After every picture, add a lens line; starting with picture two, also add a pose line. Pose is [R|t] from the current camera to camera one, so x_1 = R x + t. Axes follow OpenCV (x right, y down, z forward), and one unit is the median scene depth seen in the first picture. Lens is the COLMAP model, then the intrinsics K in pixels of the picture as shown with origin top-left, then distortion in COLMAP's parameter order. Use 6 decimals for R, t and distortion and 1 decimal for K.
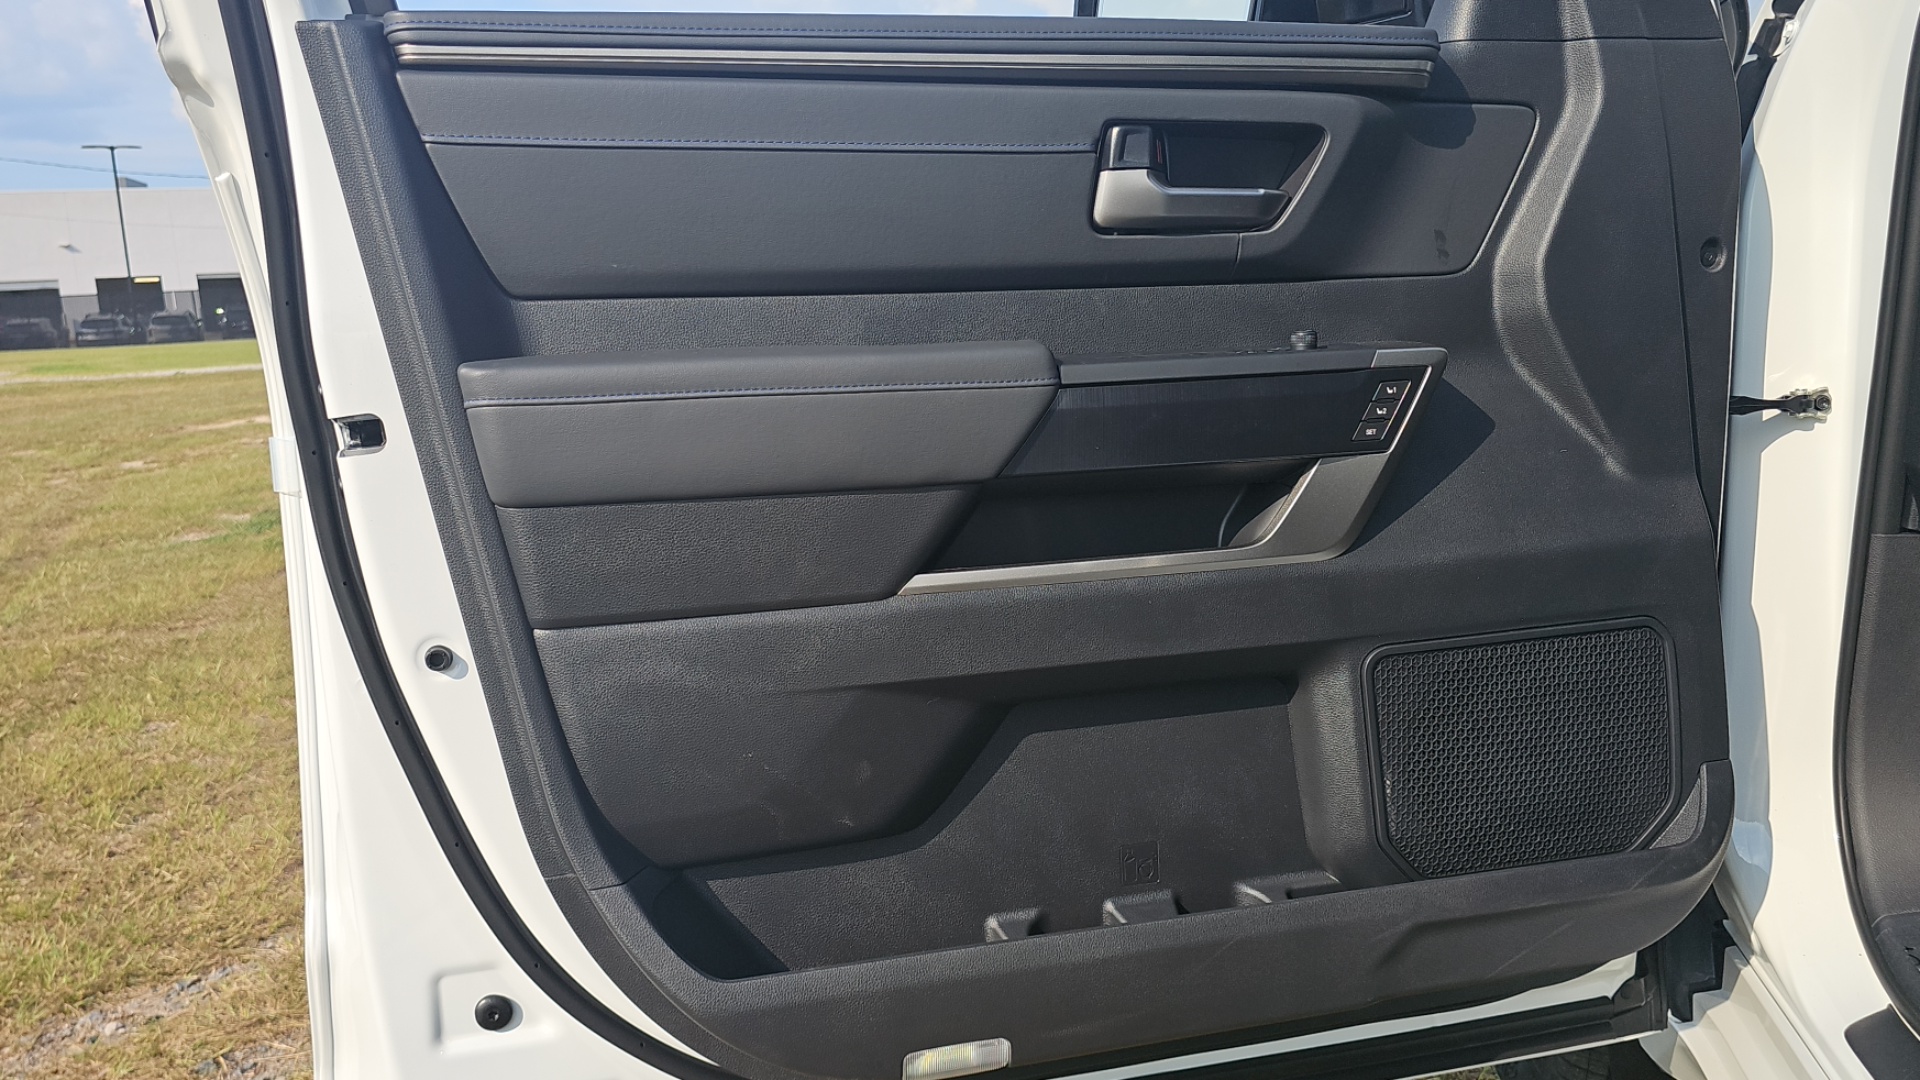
lens RADIAL K [[1336.4, 0, 960.0], [0, 1336.4, 540.0], [0, 0, 1]] dist [0.065166, -0.108069]
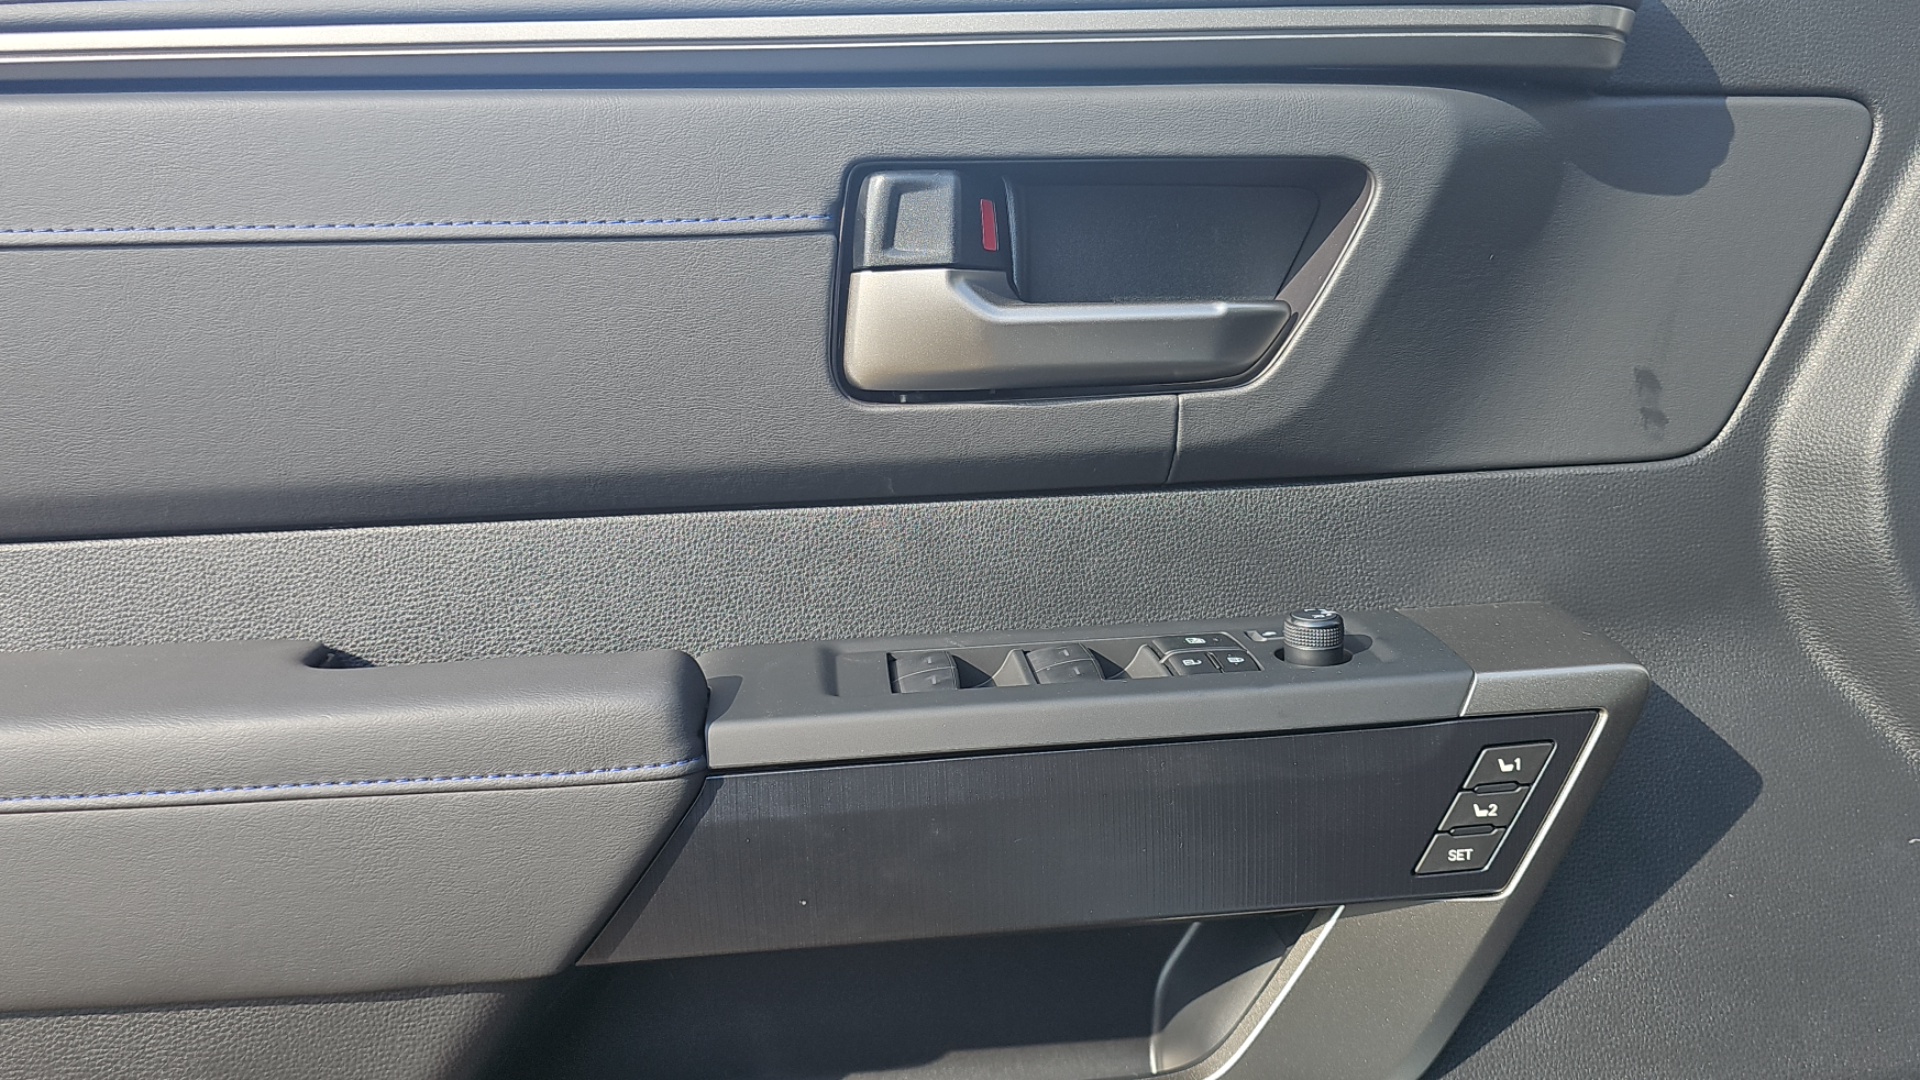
lens RADIAL K [[1399.4, 0, 960.0], [0, 1399.4, 540.0], [0, 0, 1]] dist [0.047344, -0.077841]
pose [[0.989390, 0.022190, -0.143577, 0.206496], [-0.020402, 0.999695, 0.013910, -0.185703], [0.143842, -0.010833, 0.989541, 0.518416]]
